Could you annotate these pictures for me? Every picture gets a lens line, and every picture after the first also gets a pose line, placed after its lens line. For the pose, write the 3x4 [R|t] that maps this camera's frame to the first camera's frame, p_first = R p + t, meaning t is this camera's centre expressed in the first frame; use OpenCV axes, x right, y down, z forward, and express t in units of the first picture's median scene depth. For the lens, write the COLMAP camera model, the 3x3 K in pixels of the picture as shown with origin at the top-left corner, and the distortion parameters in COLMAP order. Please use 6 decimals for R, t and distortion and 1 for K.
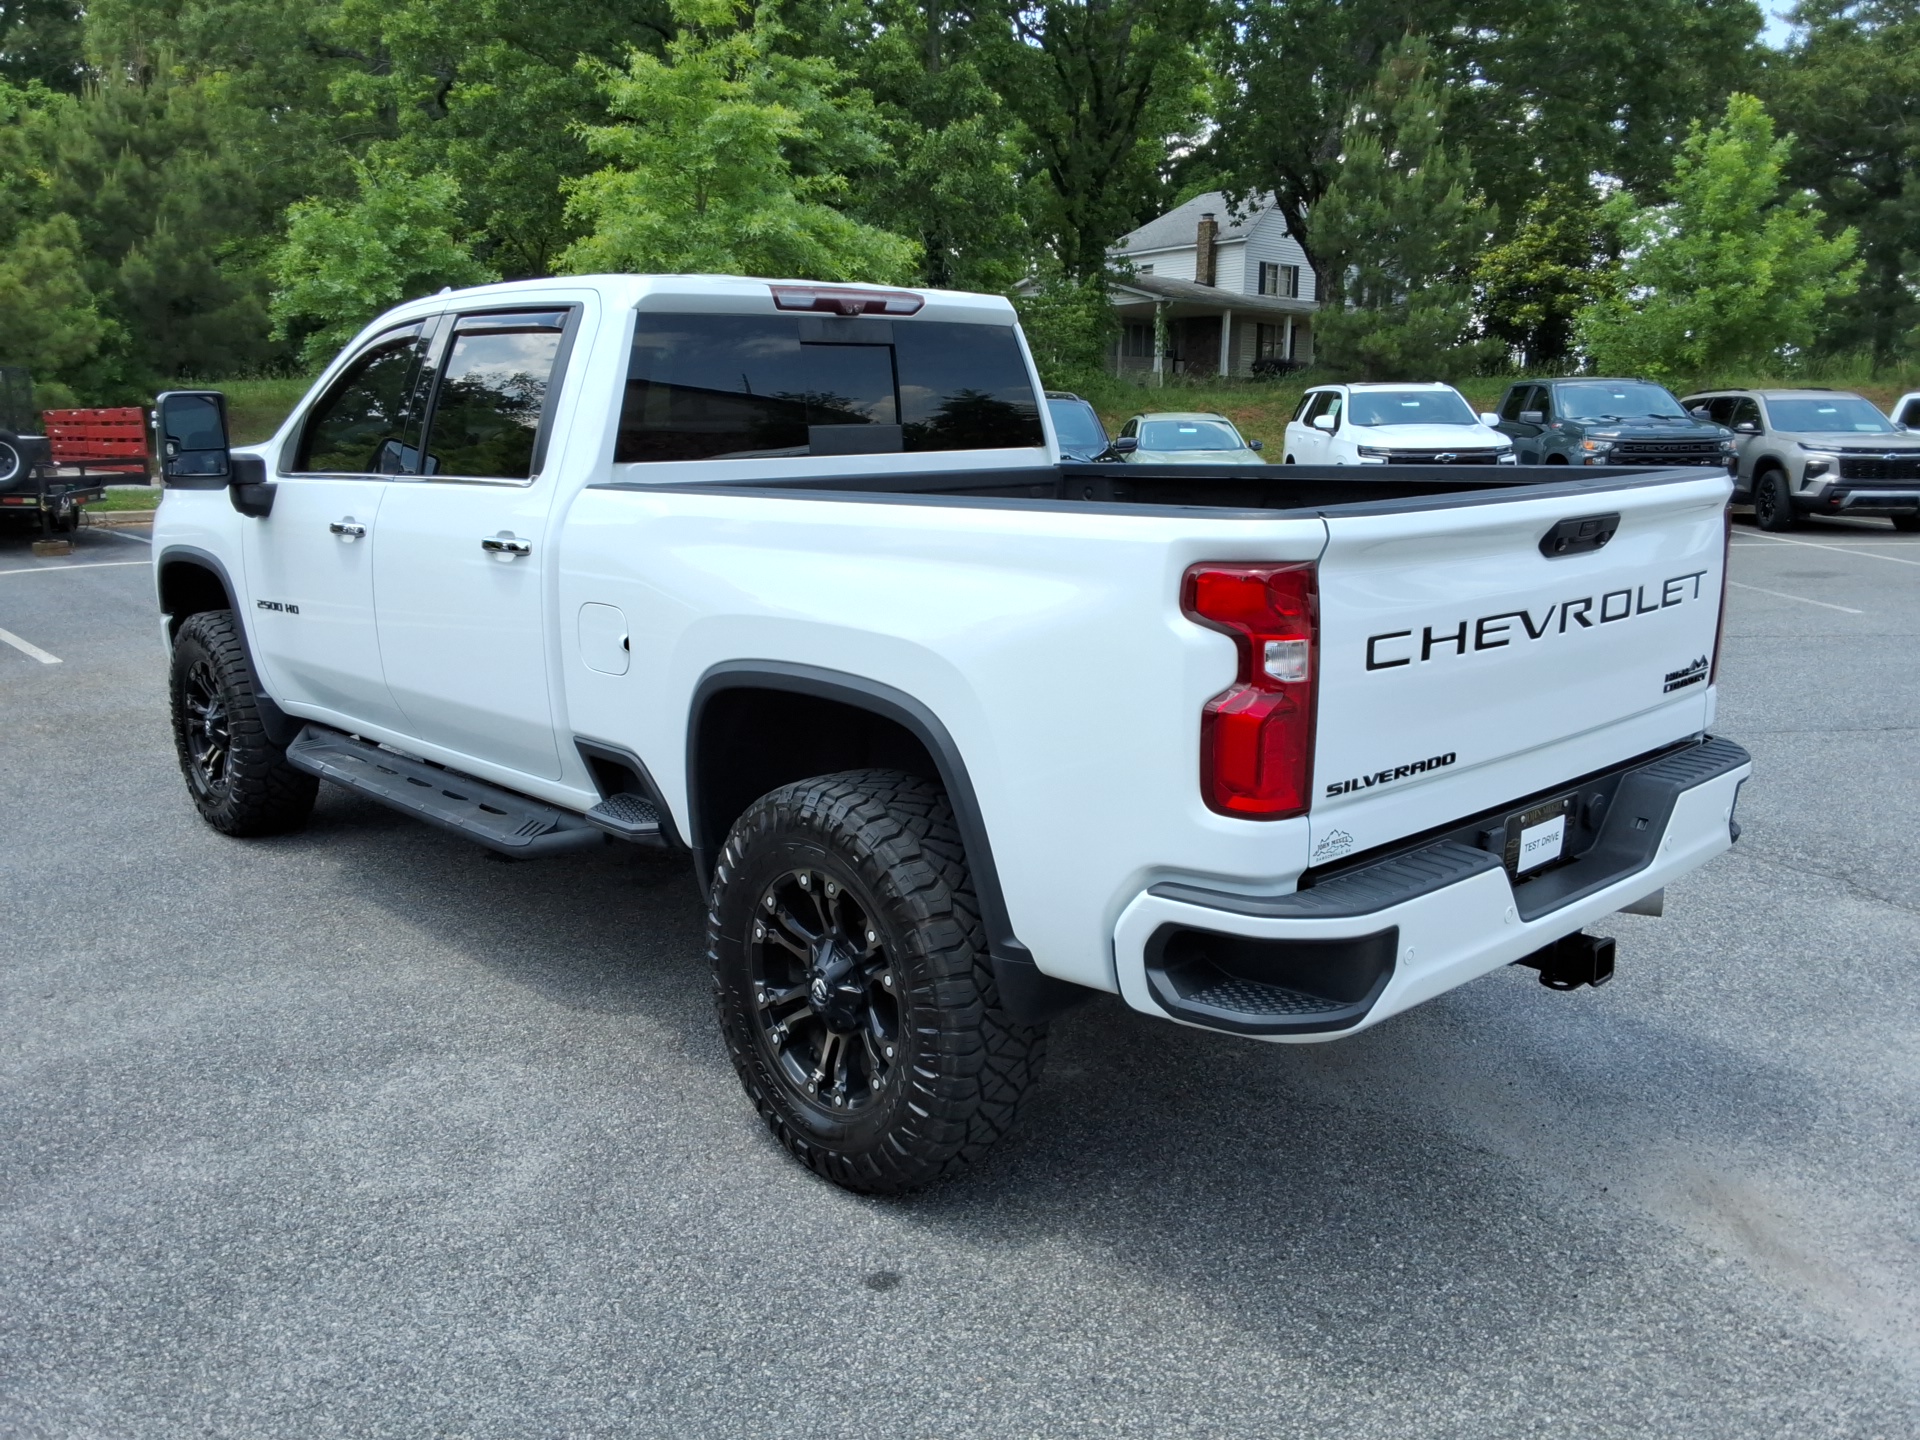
lens RADIAL K [[1552.3, 0, 964.9], [0, 1552.3, 698.3], [0, 0, 1]] dist [0.120239, -0.178658]
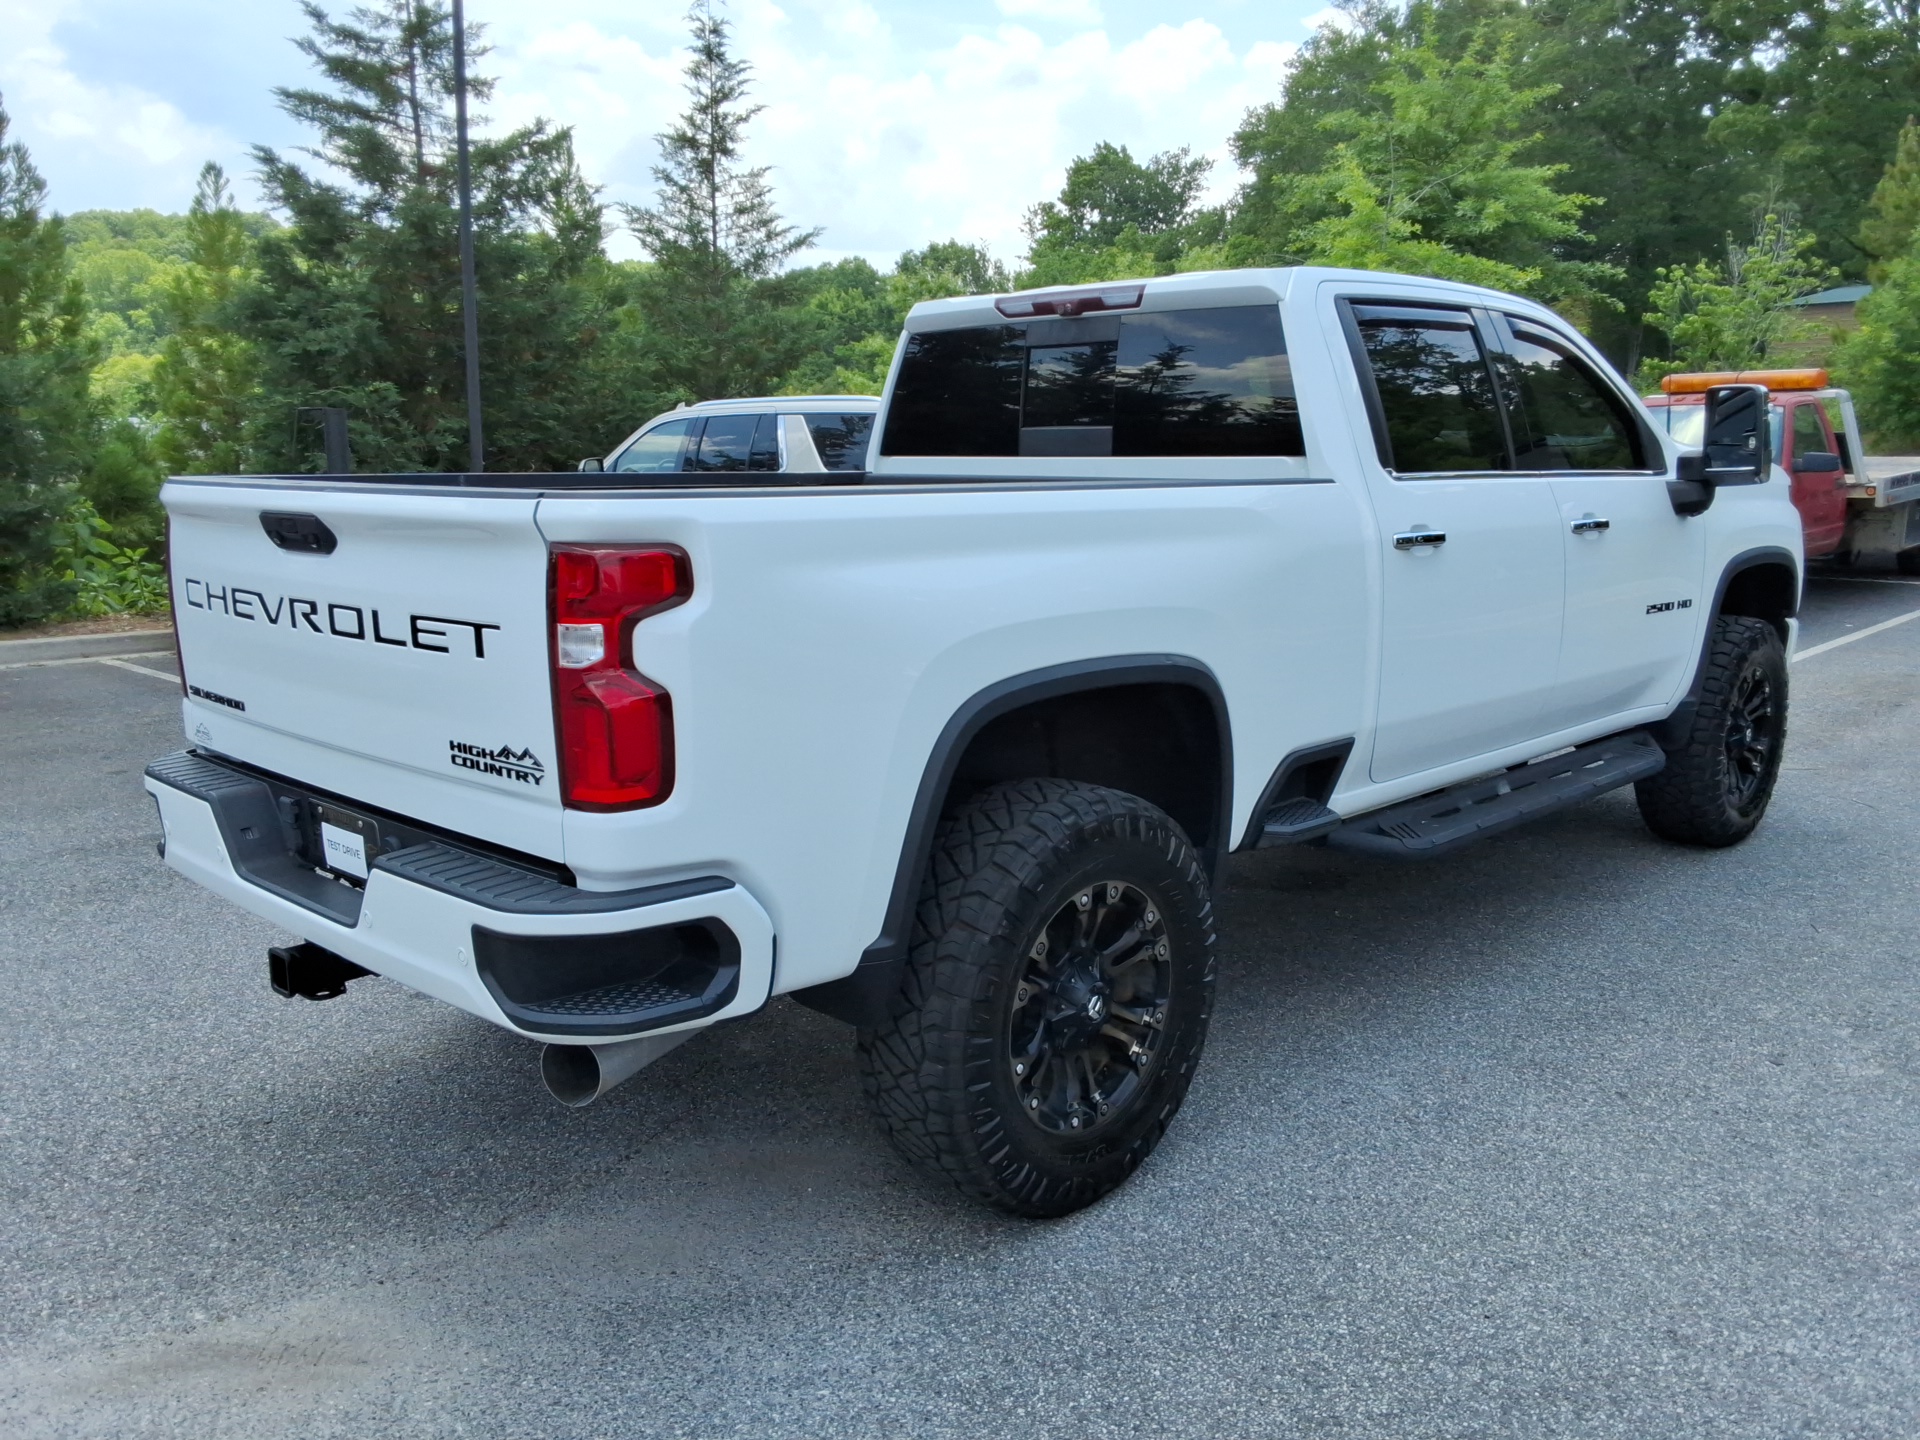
lens RADIAL K [[1549.2, 0, 959.0], [0, 1549.2, 715.3], [0, 0, 1]] dist [0.128633, -0.205236]
pose [[0.048765, 0.185375, -0.981457, 0.940989], [-0.182849, 0.967677, 0.173688, -0.161639], [0.981931, 0.170989, 0.081085, 0.908644]]
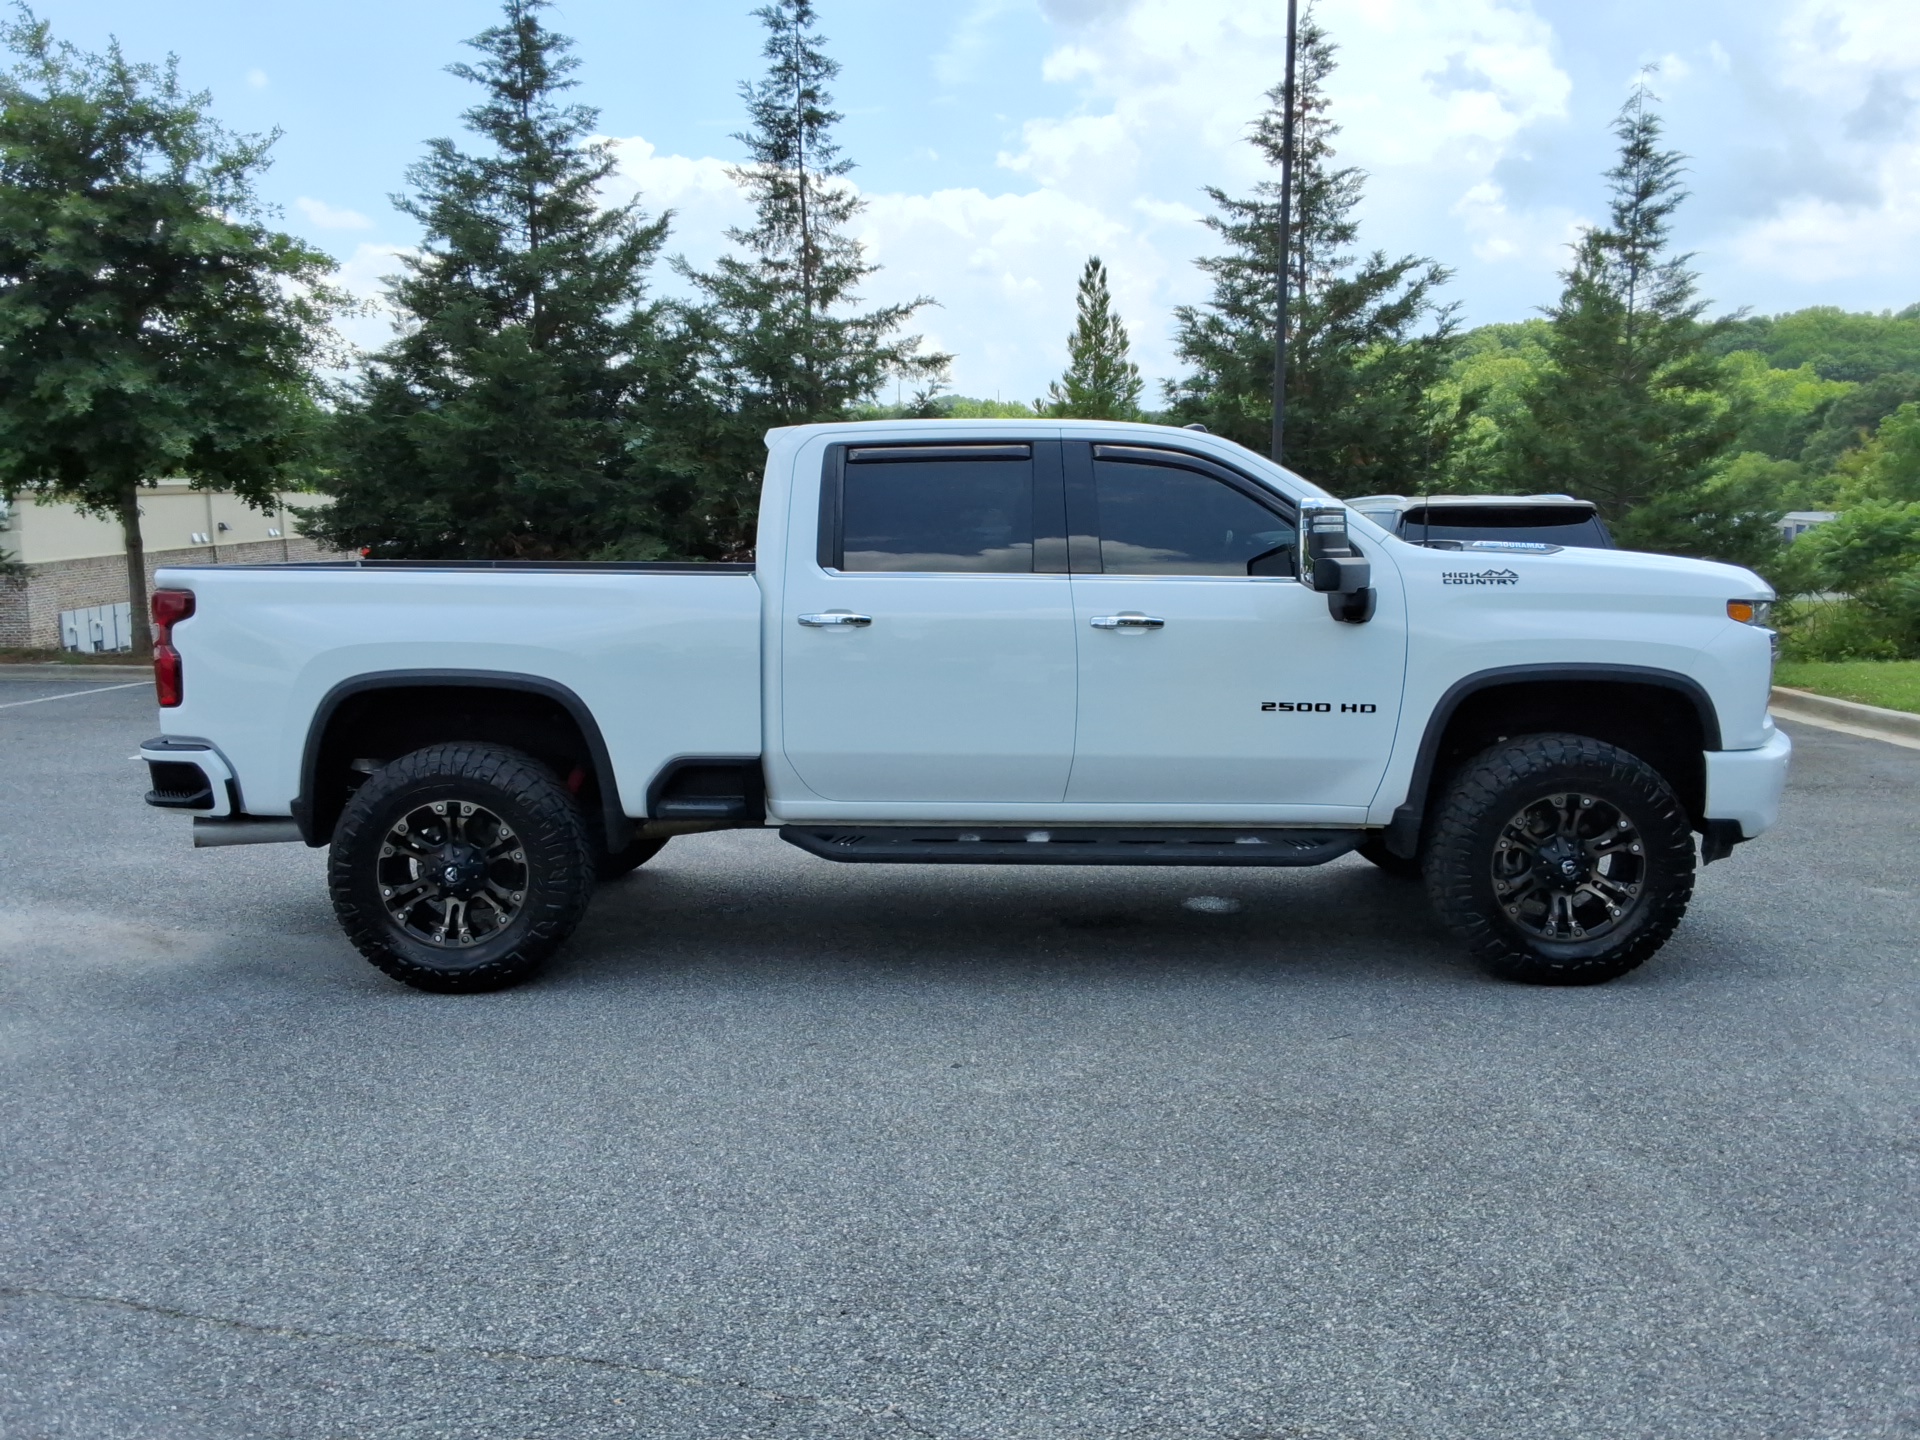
lens RADIAL K [[1542.4, 0, 965.8], [0, 1542.4, 719.3], [0, 0, 1]] dist [0.082665, -0.101579]
pose [[-0.695462, 0.100107, -0.711555, 0.841318], [-0.122375, 0.959281, 0.254566, -0.400010], [0.708066, 0.264117, -0.654893, 2.124204]]
